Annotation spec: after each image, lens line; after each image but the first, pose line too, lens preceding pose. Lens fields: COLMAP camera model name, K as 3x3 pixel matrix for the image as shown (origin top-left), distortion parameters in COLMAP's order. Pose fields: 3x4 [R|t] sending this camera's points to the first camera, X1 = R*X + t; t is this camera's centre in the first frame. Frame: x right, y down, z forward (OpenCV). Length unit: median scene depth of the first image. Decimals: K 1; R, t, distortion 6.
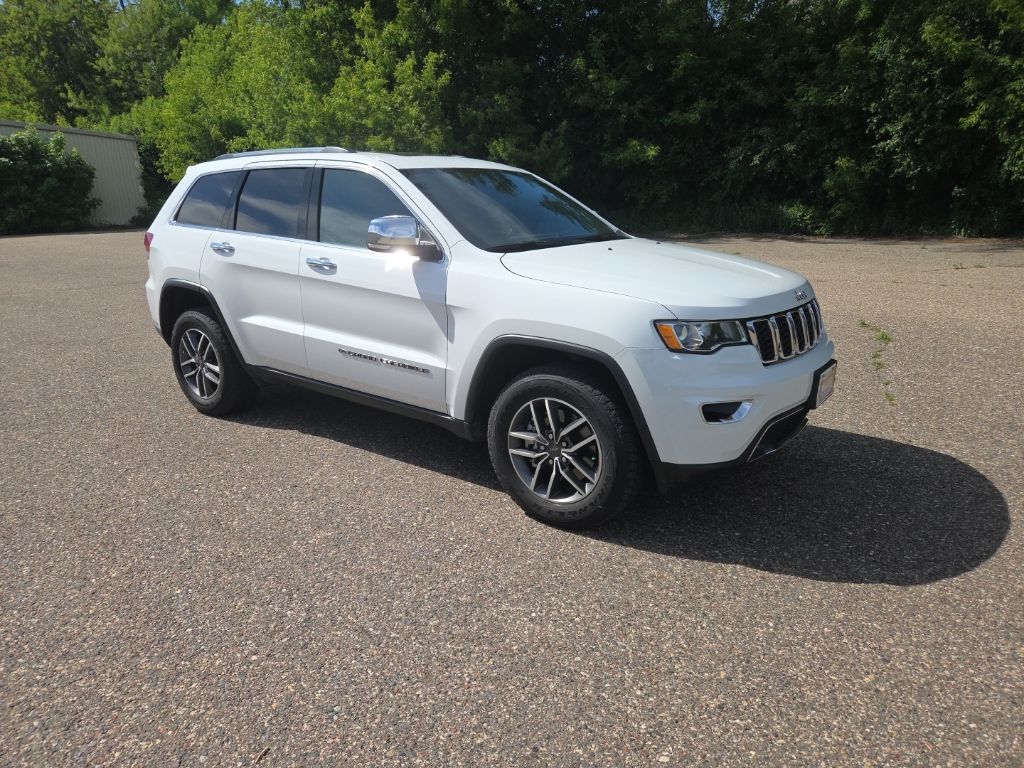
lens RADIAL K [[682.5, 0, 503.3], [0, 682.5, 386.3], [0, 0, 1]] dist [0.073353, -0.056521]
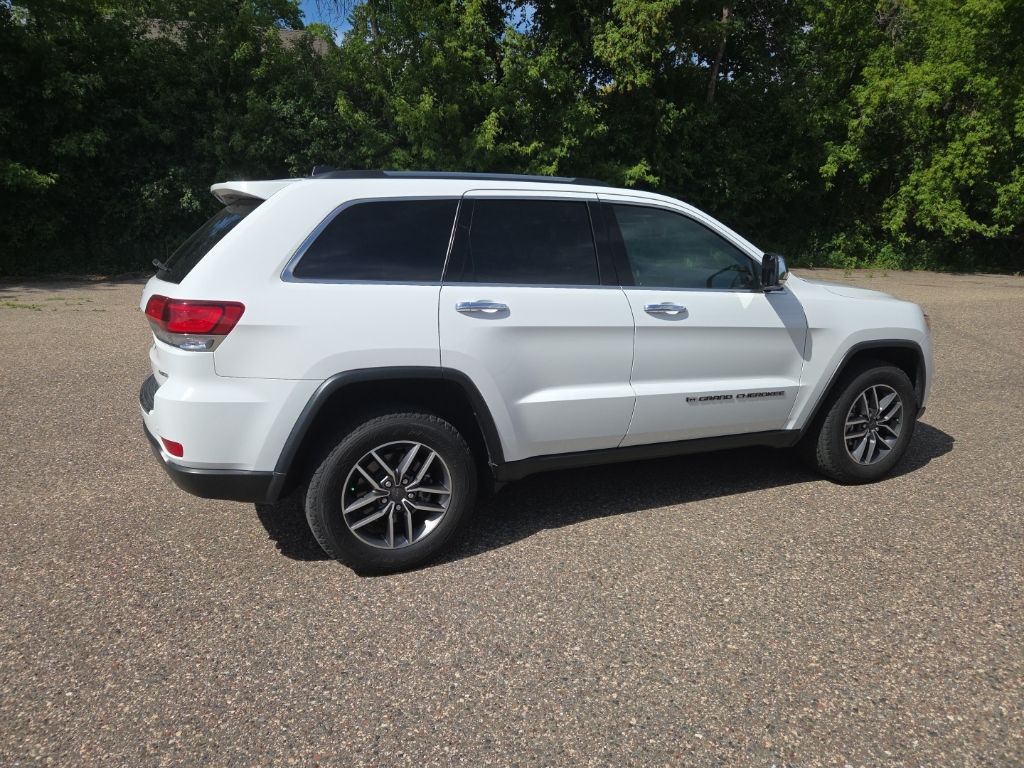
lens RADIAL K [[682.5, 0, 504.4], [0, 682.5, 382.0], [0, 0, 1]] dist [0.073353, -0.056521]
pose [[0.490383, -0.174698, 0.853818, -1.271833], [0.224572, 0.971948, 0.069887, -0.216909], [-0.842076, 0.157473, 0.515859, 0.809879]]
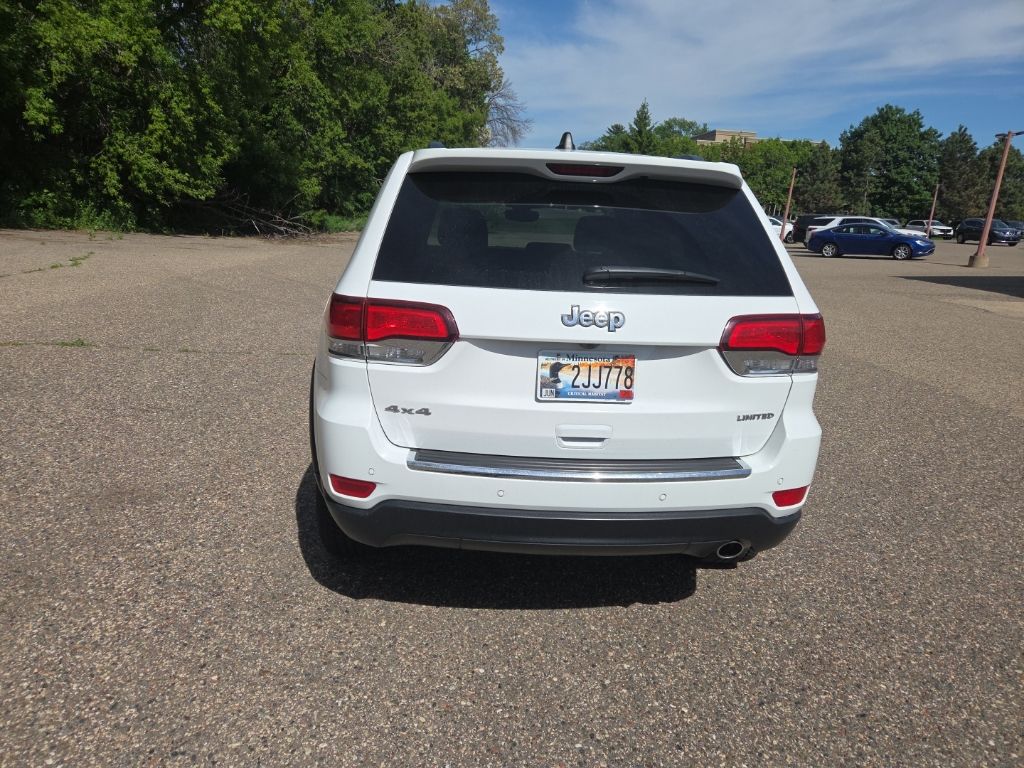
lens RADIAL K [[682.5, 0, 507.9], [0, 682.5, 380.7], [0, 0, 1]] dist [0.073353, -0.056521]
pose [[-0.646837, -0.200734, 0.735736, -1.070676], [0.161153, 0.906975, 0.389135, -0.575329], [-0.745407, 0.370273, -0.554316, 2.100313]]
